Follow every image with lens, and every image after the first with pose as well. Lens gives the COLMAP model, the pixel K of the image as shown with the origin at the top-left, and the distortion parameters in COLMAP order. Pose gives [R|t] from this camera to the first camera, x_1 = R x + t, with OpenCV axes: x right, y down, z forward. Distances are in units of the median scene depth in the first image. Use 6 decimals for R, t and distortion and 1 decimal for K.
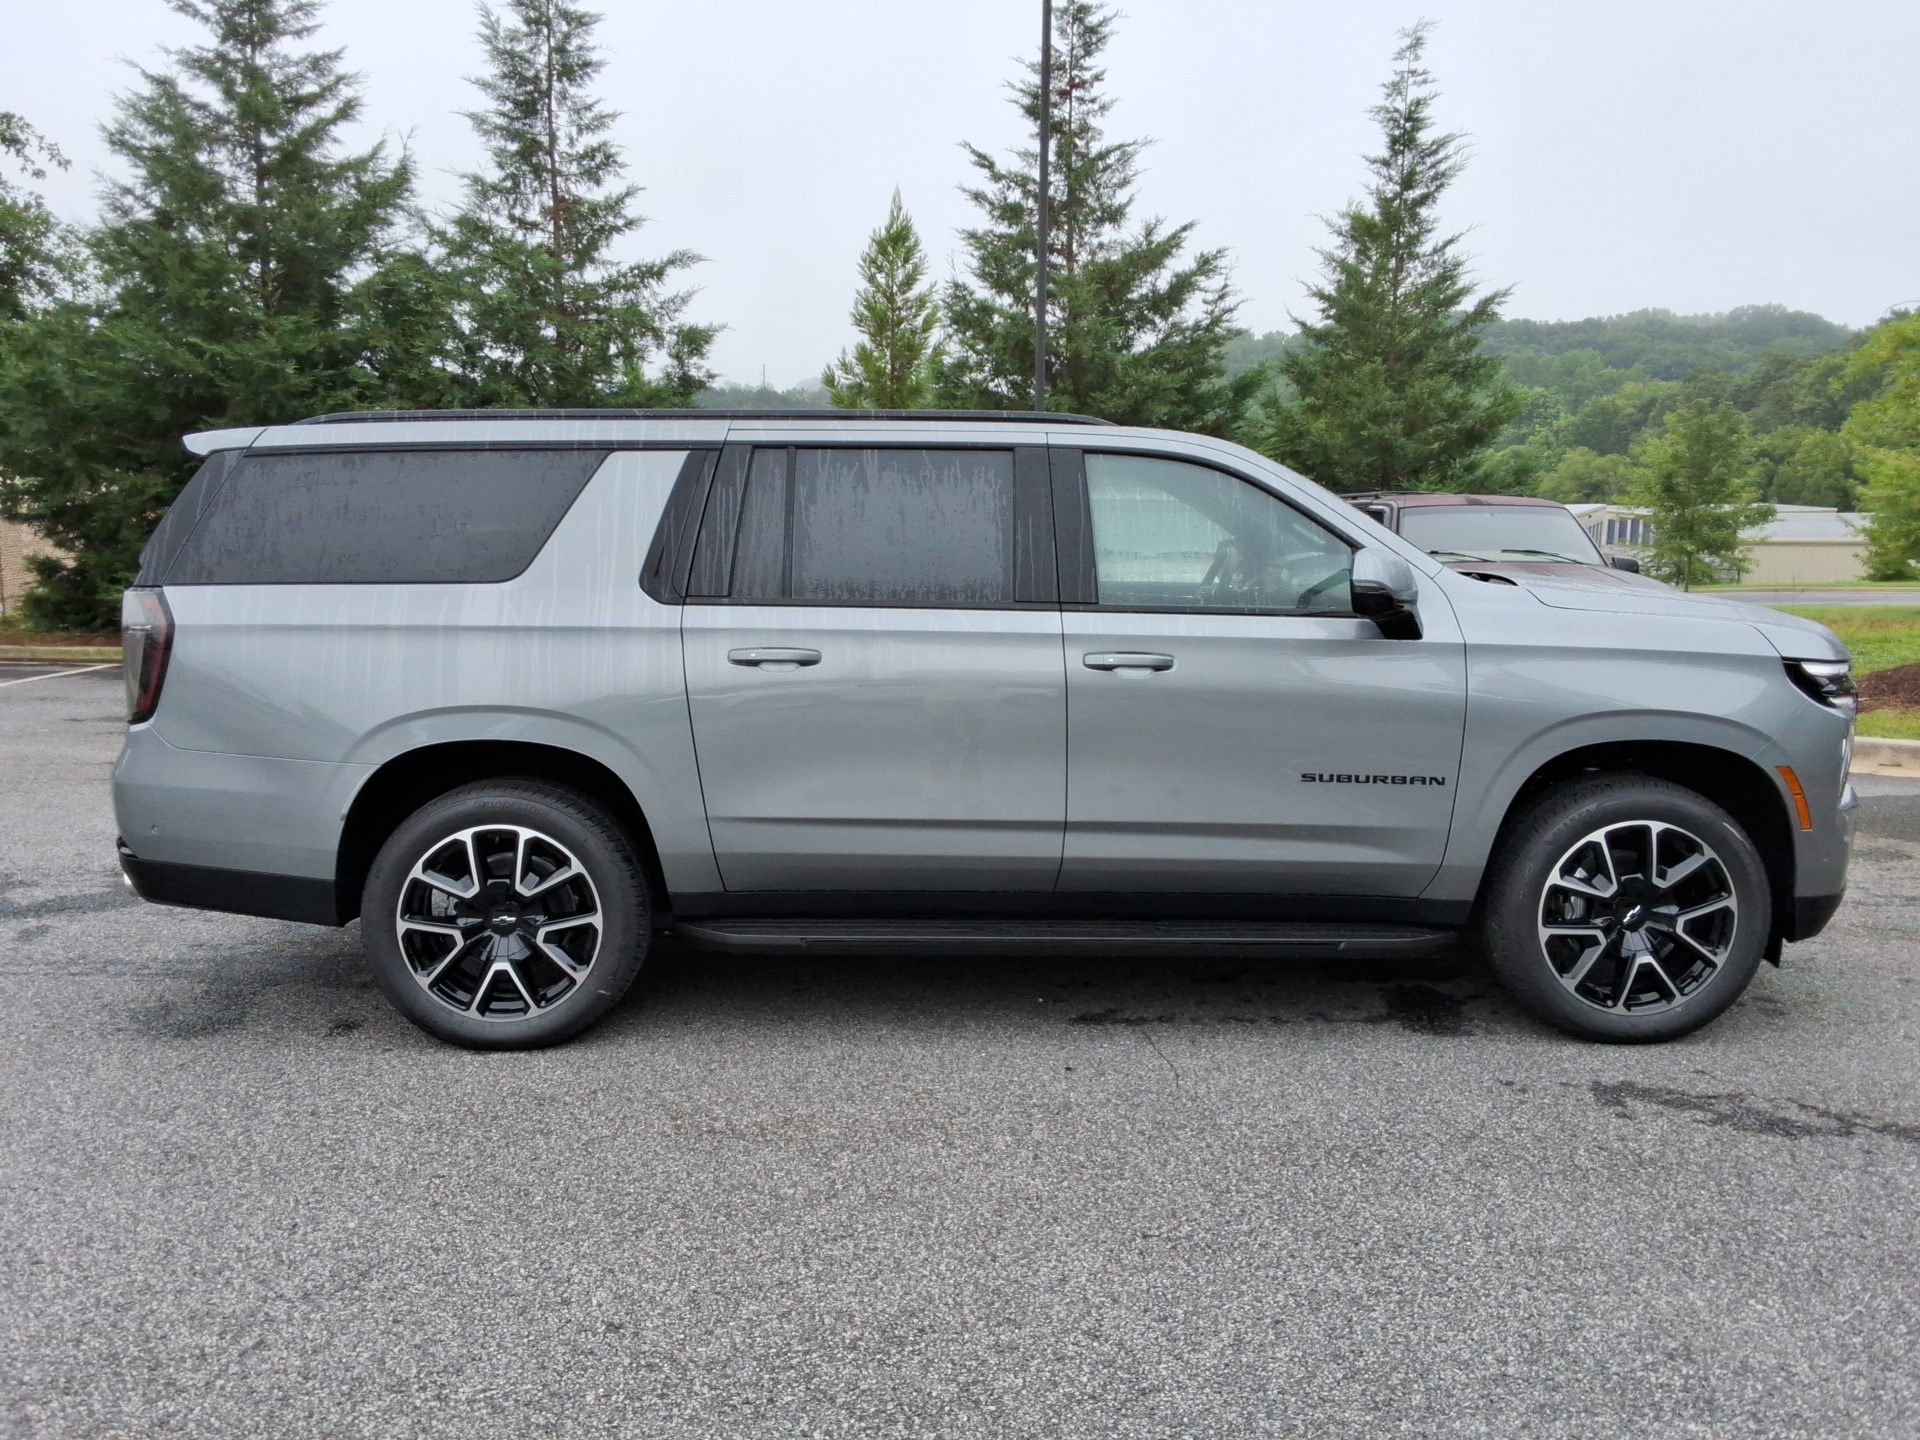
lens RADIAL K [[1538.7, 0, 968.0], [0, 1538.7, 712.5], [0, 0, 1]] dist [0.105475, -0.163222]
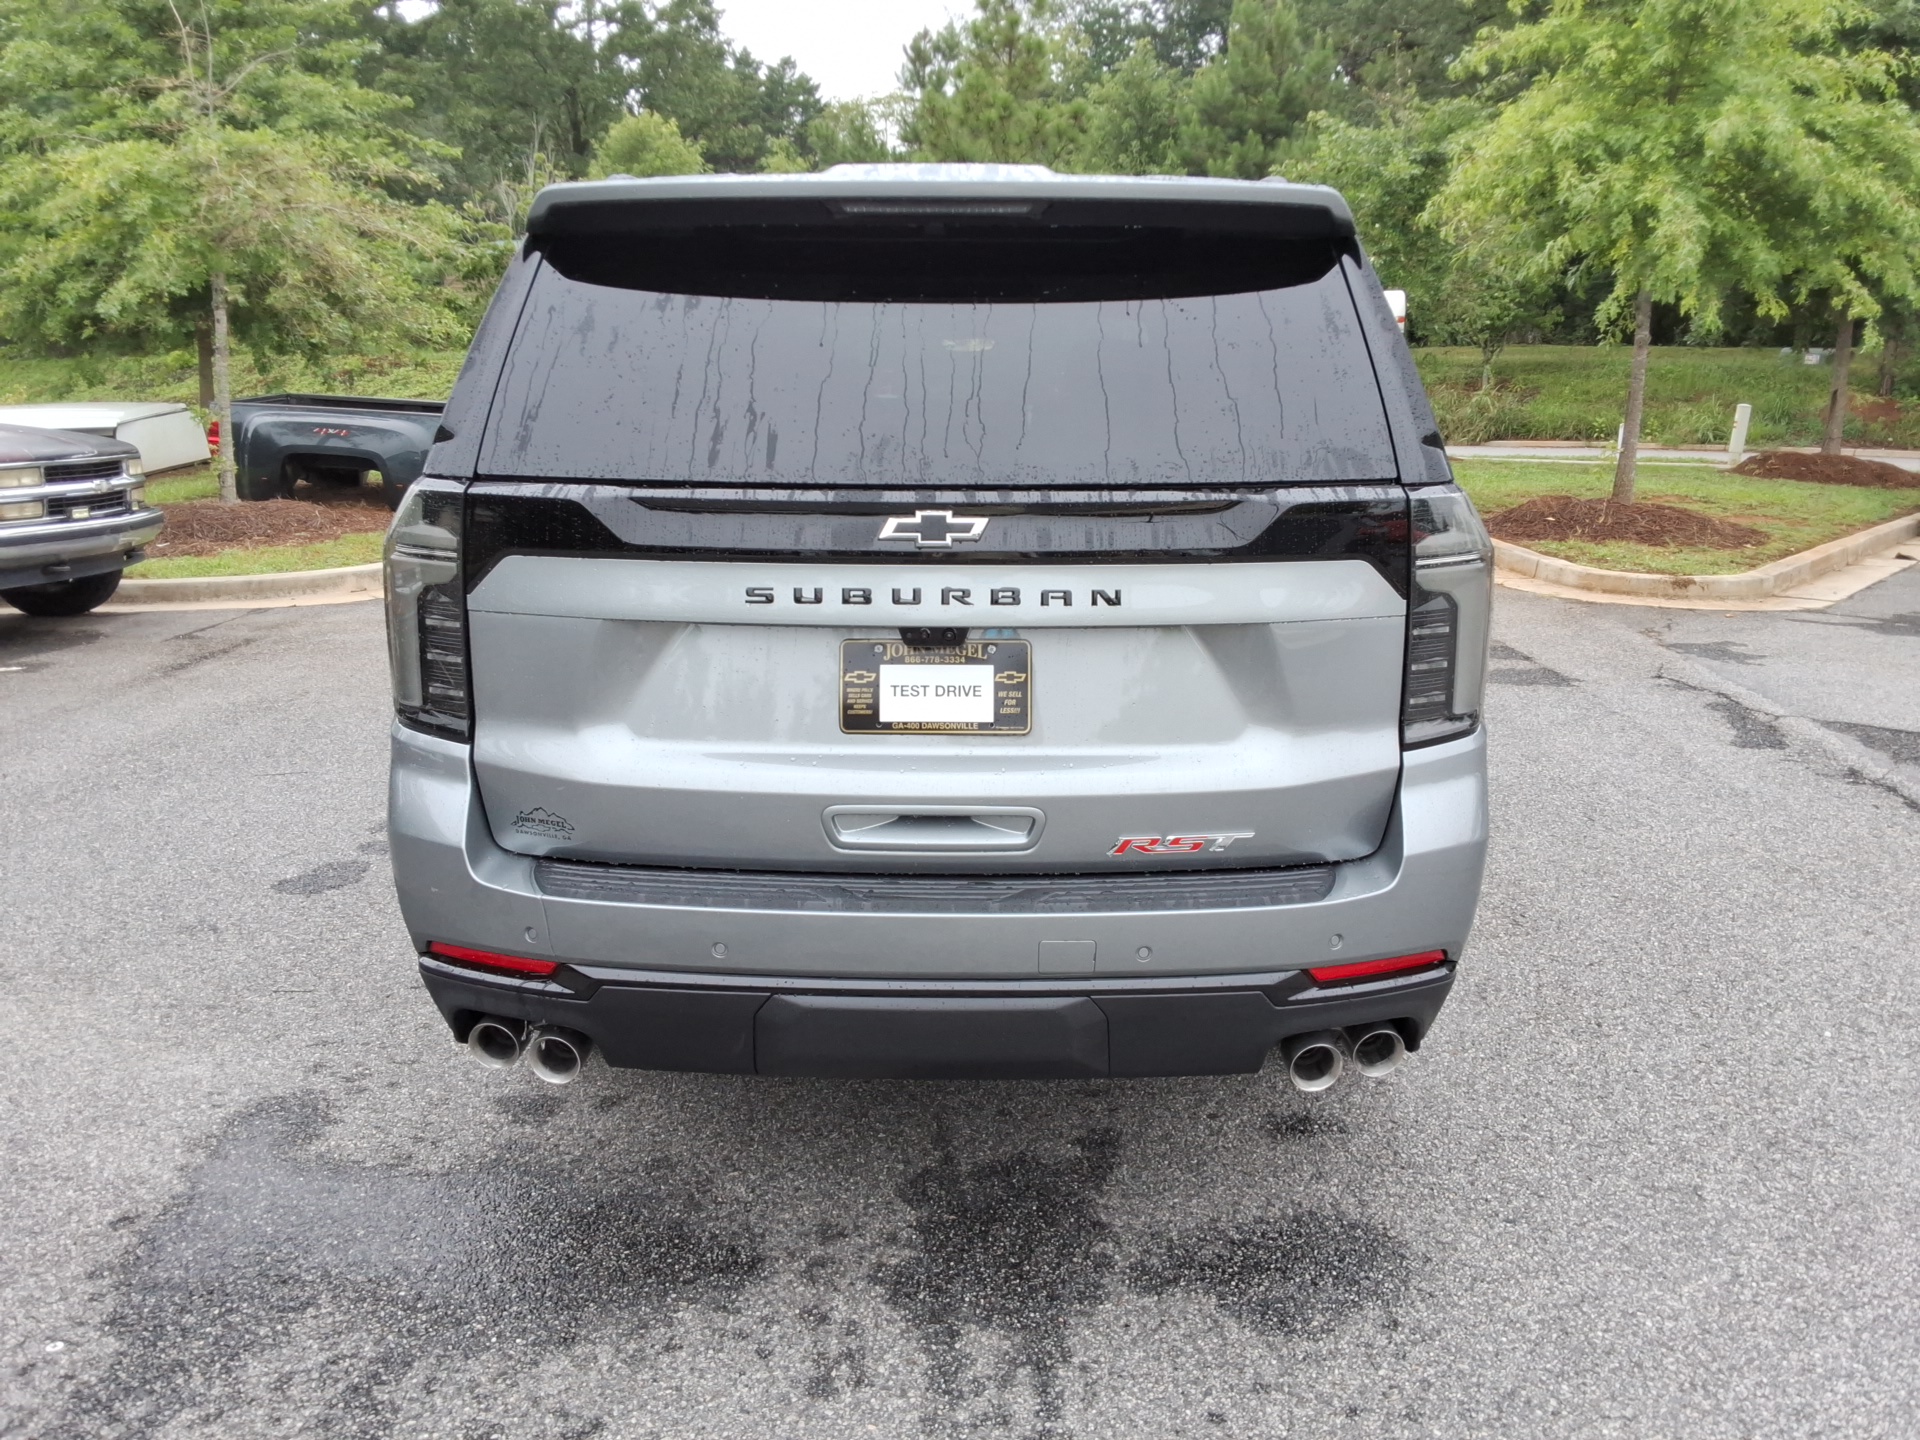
lens RADIAL K [[1538.7, 0, 973.6], [0, 1538.7, 691.6], [0, 0, 1]] dist [0.105475, -0.163222]
pose [[0.030679, -0.204736, 0.978336, -1.041258], [0.121140, 0.972343, 0.199683, -0.133392], [-0.992161, 0.112390, 0.054633, 1.106256]]
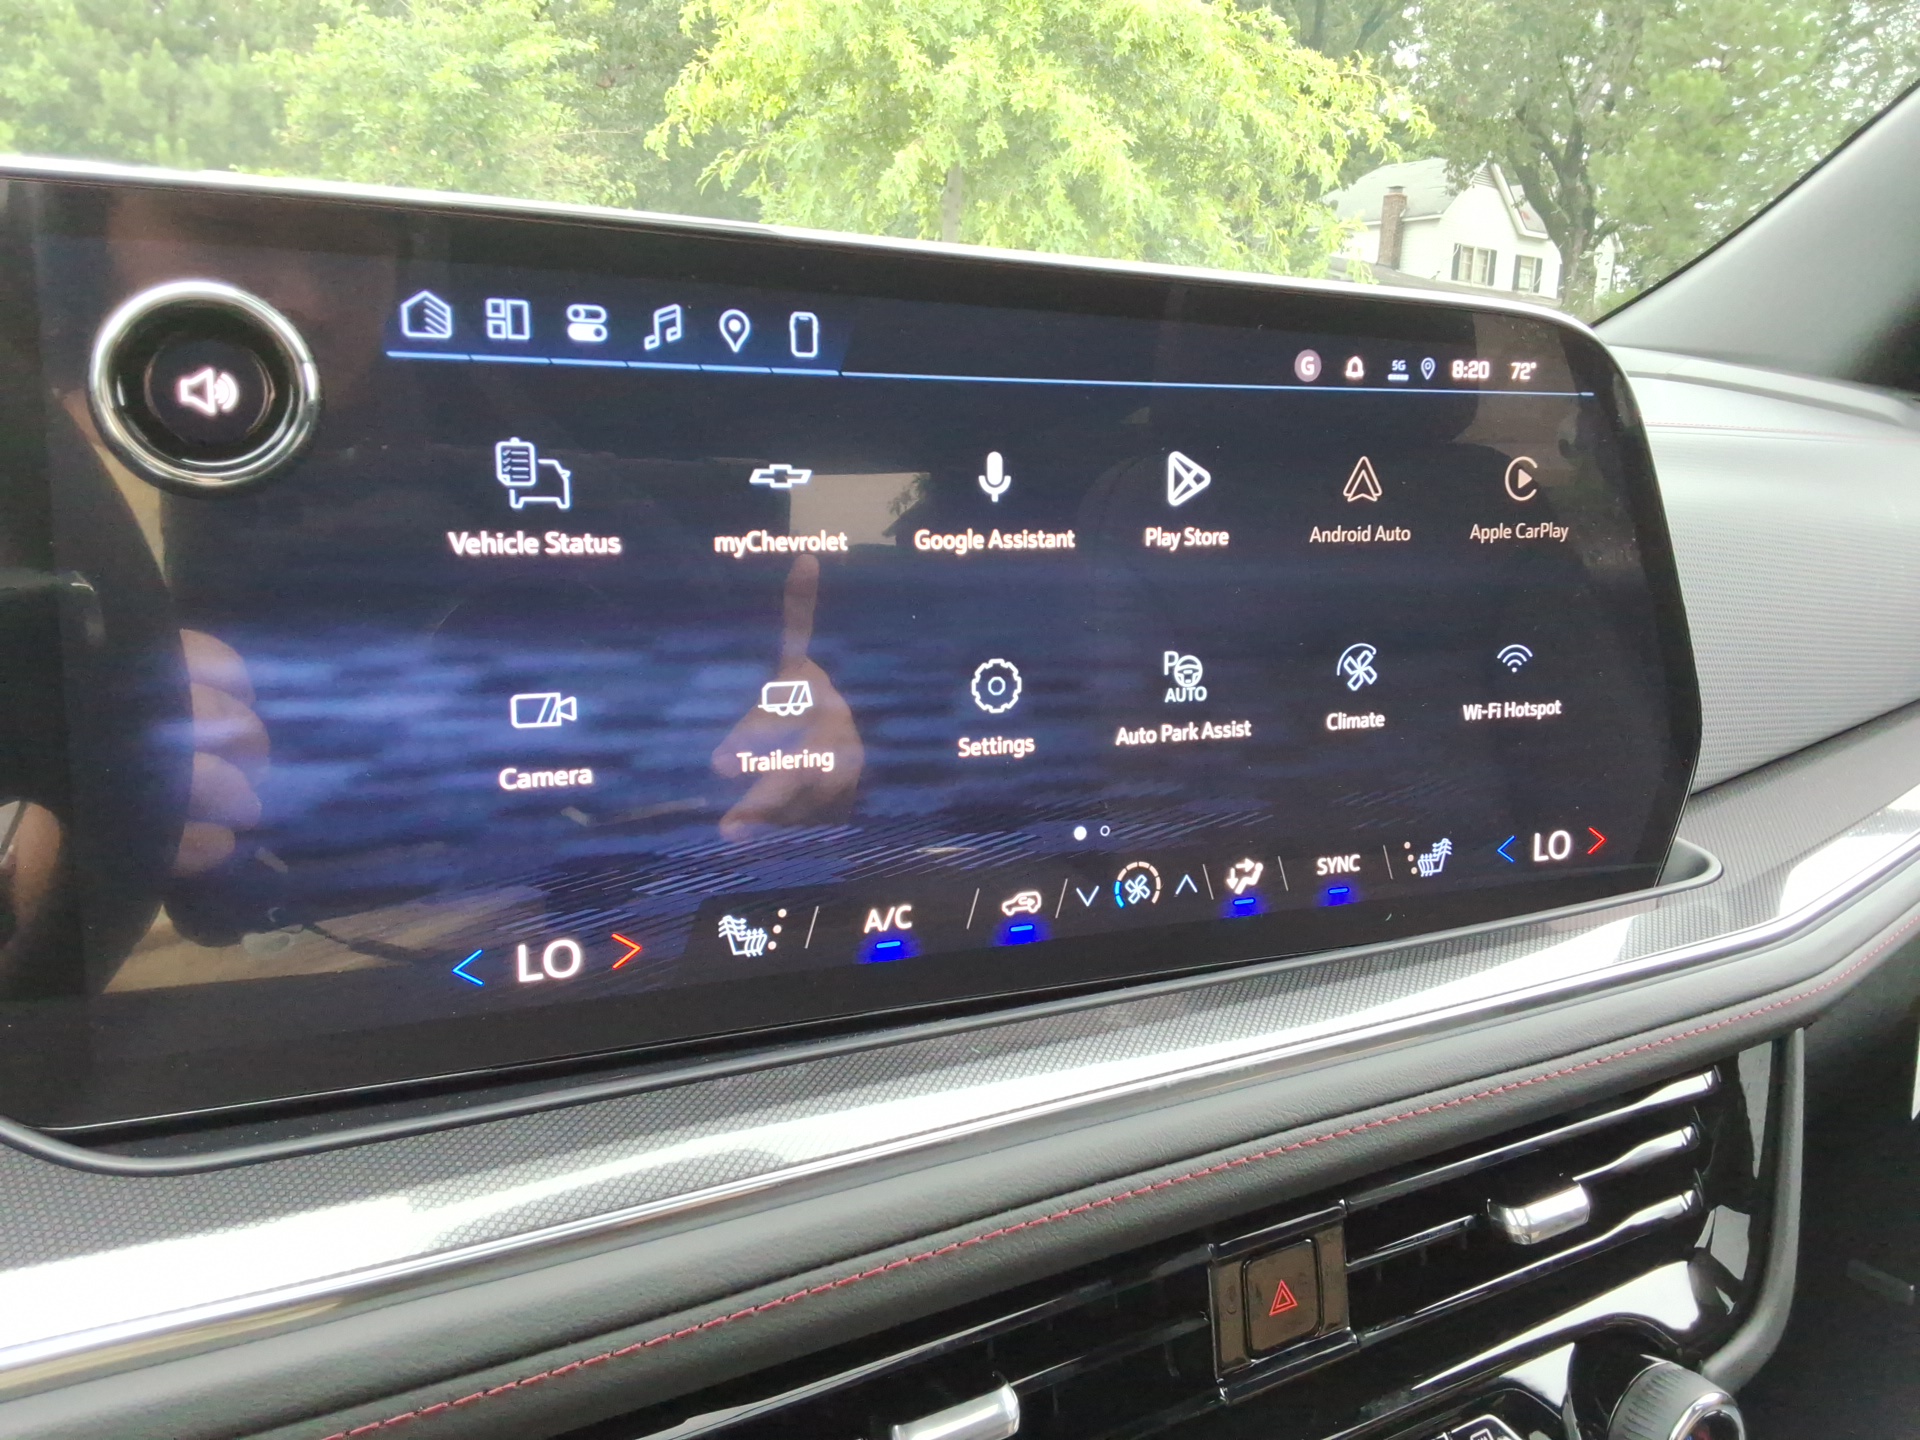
lens RADIAL K [[1538.7, 0, 974.5], [0, 1538.7, 714.7], [0, 0, 1]] dist [0.105475, -0.163222]
pose [[-0.594139, -0.182840, 0.783306, 0.177670], [0.069443, 0.958527, 0.276413, -0.103926], [-0.801359, 0.218623, -0.556801, 1.206687]]
